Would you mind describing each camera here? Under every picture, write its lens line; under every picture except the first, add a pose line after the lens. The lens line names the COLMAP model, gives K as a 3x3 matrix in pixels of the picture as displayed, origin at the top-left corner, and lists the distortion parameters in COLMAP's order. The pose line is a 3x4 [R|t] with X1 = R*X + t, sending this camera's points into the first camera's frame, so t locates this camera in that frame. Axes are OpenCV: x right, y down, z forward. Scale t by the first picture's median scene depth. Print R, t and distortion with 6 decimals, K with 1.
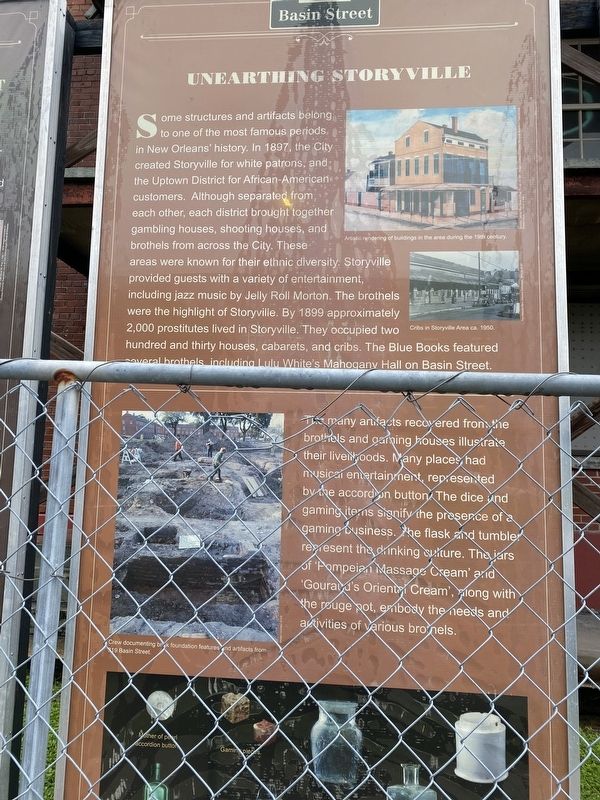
lens RADIAL K [[622.9, 0, 295.7], [0, 622.9, 389.7], [0, 0, 1]] dist [0.040427, -0.050382]
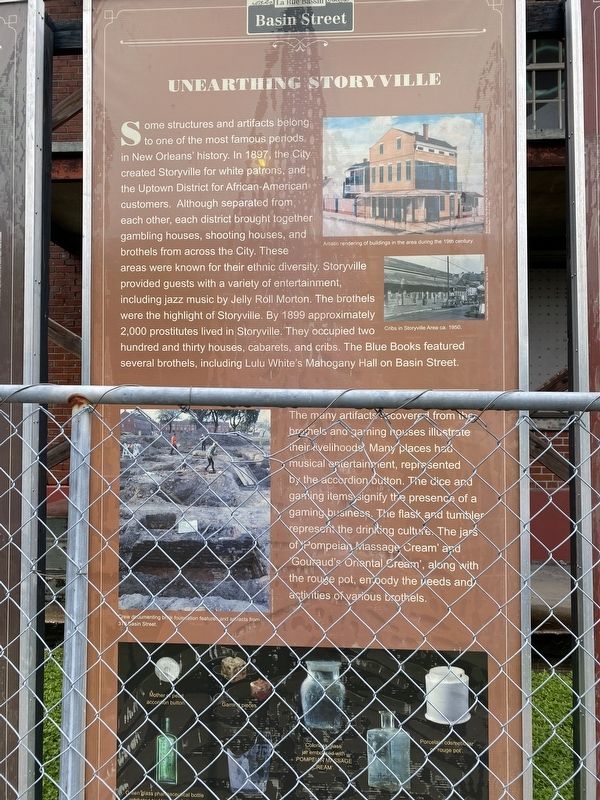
lens RADIAL K [[622.9, 0, 297.6], [0, 622.9, 407.3], [0, 0, 1]] dist [0.040427, -0.050382]
pose [[0.999289, -0.022808, 0.030029, -0.003674], [0.019957, 0.995555, 0.092039, -0.063778], [-0.031994, -0.091375, 0.995302, -0.085042]]
